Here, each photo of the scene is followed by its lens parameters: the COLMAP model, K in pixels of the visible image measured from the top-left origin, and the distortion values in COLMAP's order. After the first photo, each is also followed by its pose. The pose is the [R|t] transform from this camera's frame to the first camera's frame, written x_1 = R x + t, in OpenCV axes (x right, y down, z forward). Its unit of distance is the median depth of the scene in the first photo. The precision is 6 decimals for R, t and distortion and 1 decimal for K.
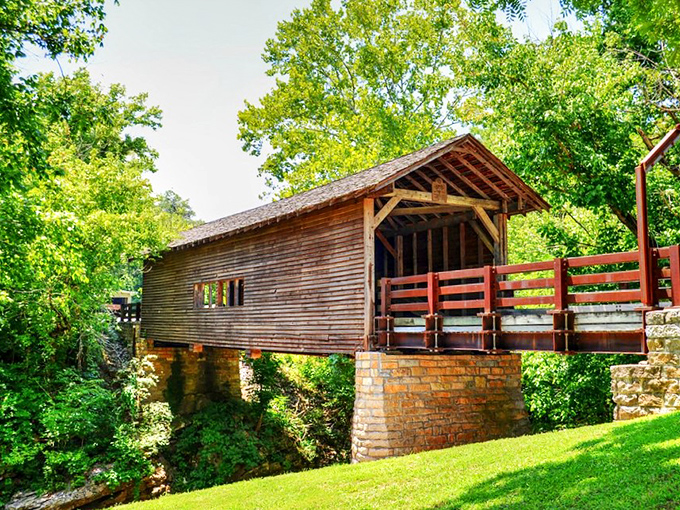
lens RADIAL K [[815.6, 0, 340.0], [0, 815.6, 255.0], [0, 0, 1]] dist [-0.026793, -0.008472]
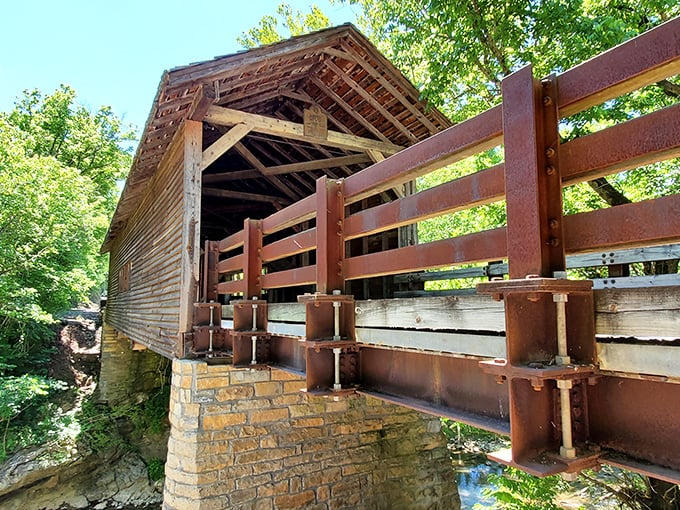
lens RADIAL K [[468.2, 0, 339.2], [0, 468.2, 264.1], [0, 0, 1]] dist [-0.001263, -0.000161]
pose [[0.999717, -0.008940, -0.022053, 0.161955], [0.008913, 0.999959, -0.001320, 0.047107], [0.022064, 0.001123, 0.999756, 0.643298]]
